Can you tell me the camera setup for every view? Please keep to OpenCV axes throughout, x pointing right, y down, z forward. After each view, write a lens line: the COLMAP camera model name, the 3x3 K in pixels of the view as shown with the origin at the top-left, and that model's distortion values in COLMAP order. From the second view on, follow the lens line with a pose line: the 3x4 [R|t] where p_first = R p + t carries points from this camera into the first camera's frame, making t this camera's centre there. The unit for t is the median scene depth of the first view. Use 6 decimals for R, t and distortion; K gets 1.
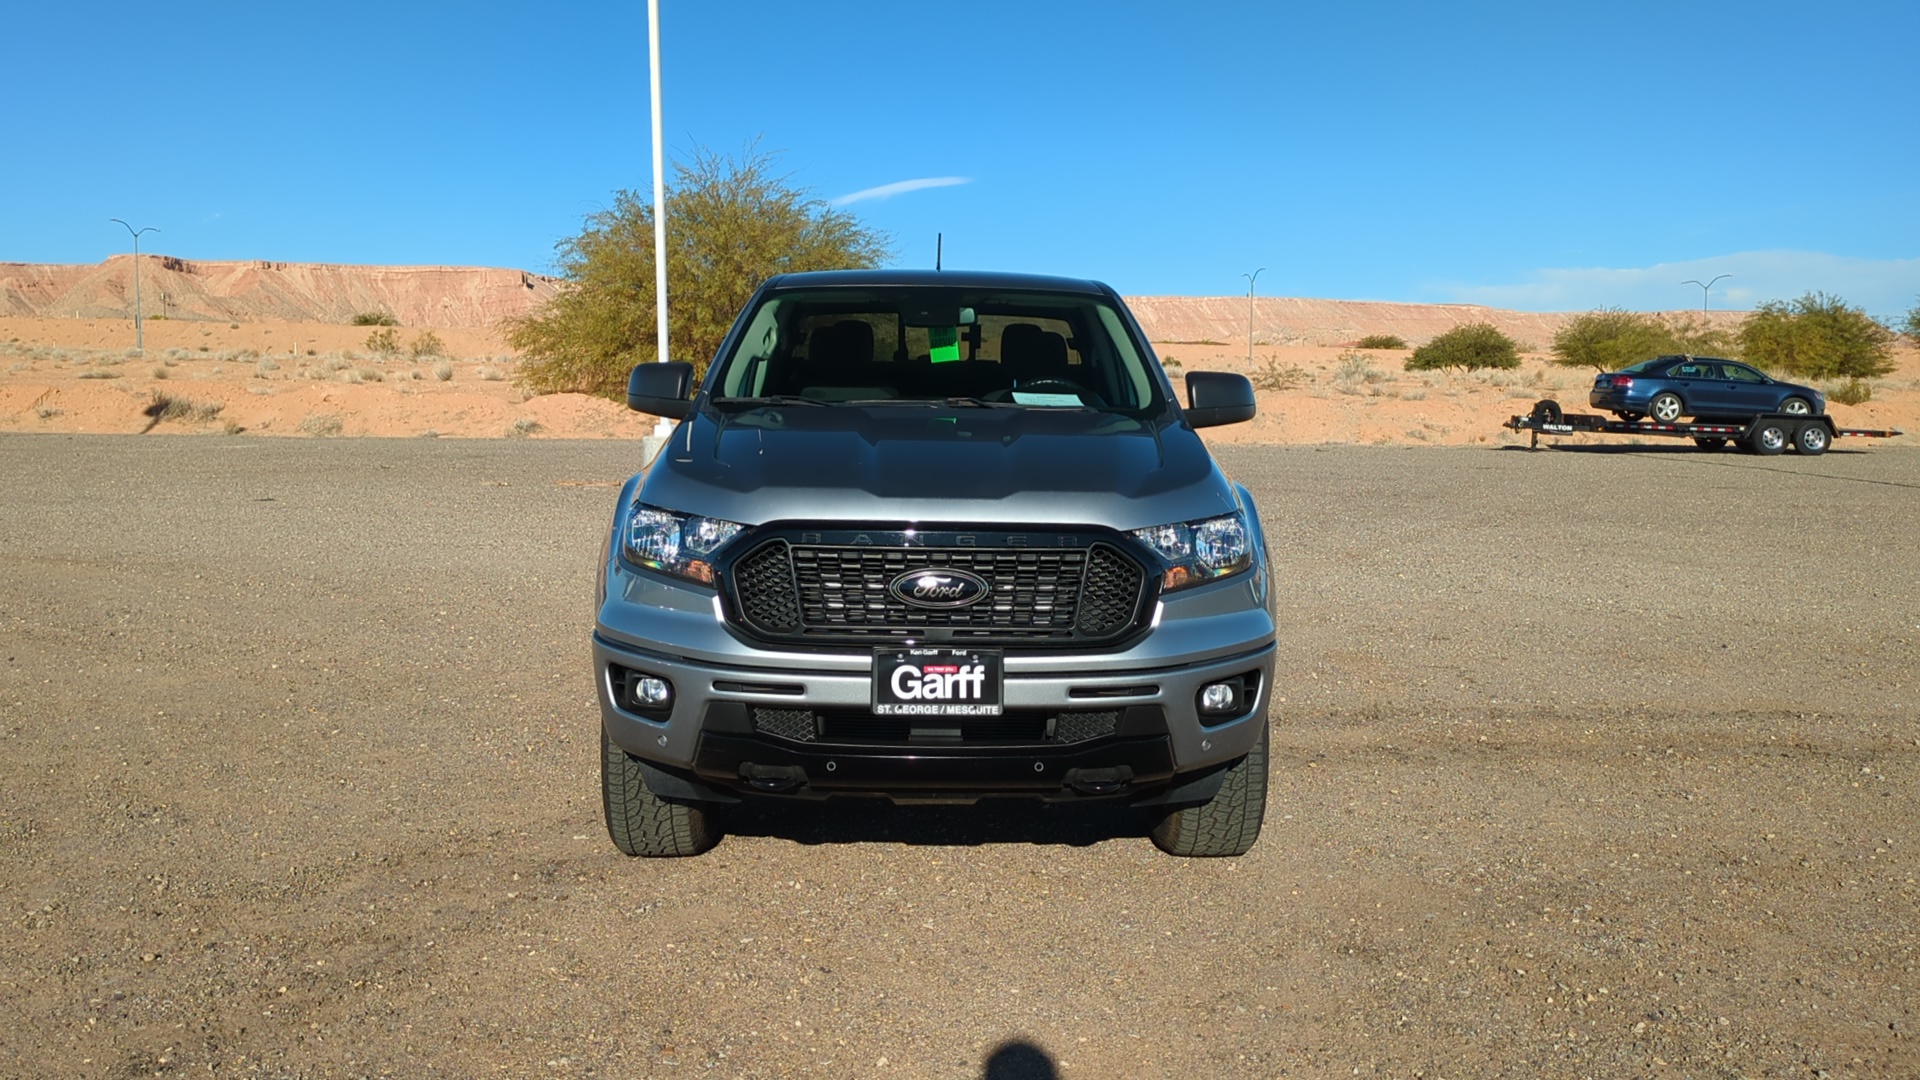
lens RADIAL K [[1645.7, 0, 964.9], [0, 1645.7, 539.1], [0, 0, 1]] dist [0.064327, -0.086623]
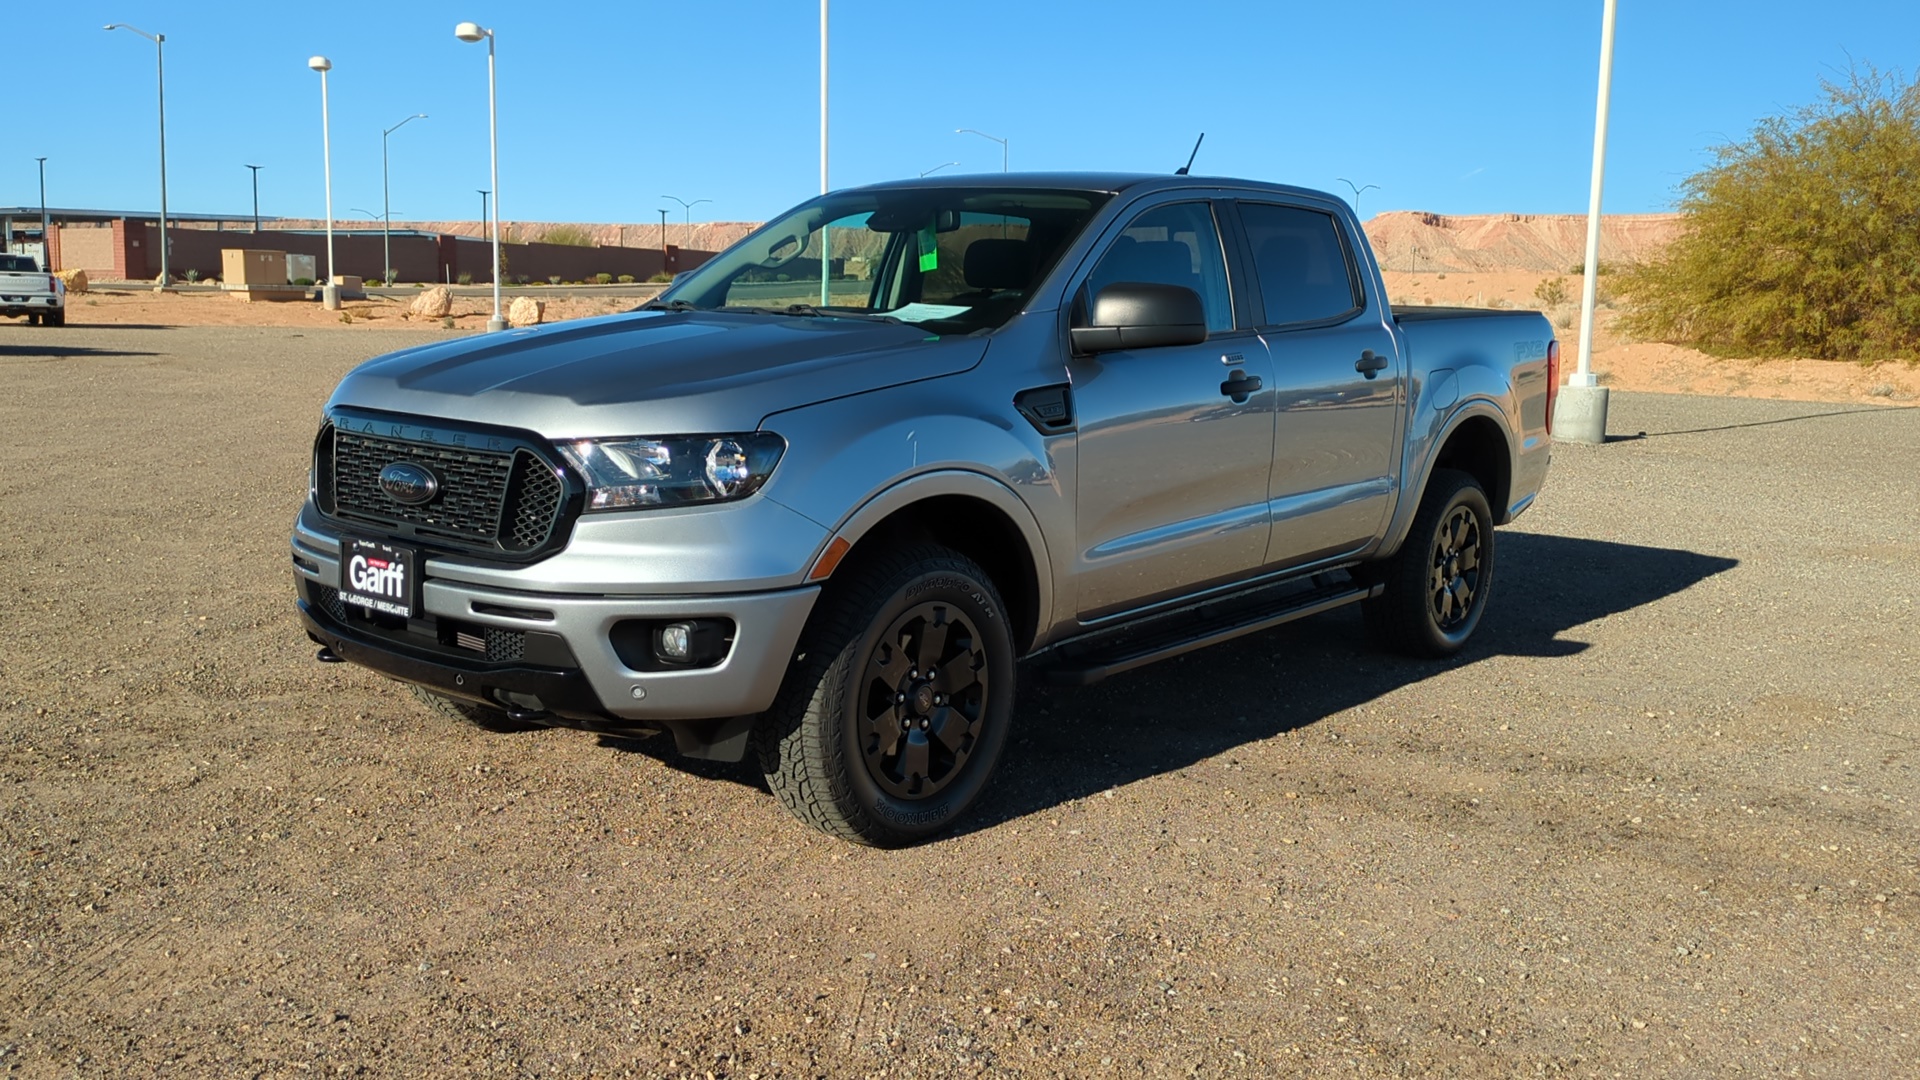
lens RADIAL K [[1645.7, 0, 973.7], [0, 1645.7, 540.0], [0, 0, 1]] dist [0.064327, -0.086623]
pose [[0.750730, 0.104785, -0.652245, 0.888620], [-0.085911, 0.994441, 0.060876, -0.025472], [0.654999, 0.010334, 0.755559, 0.480009]]
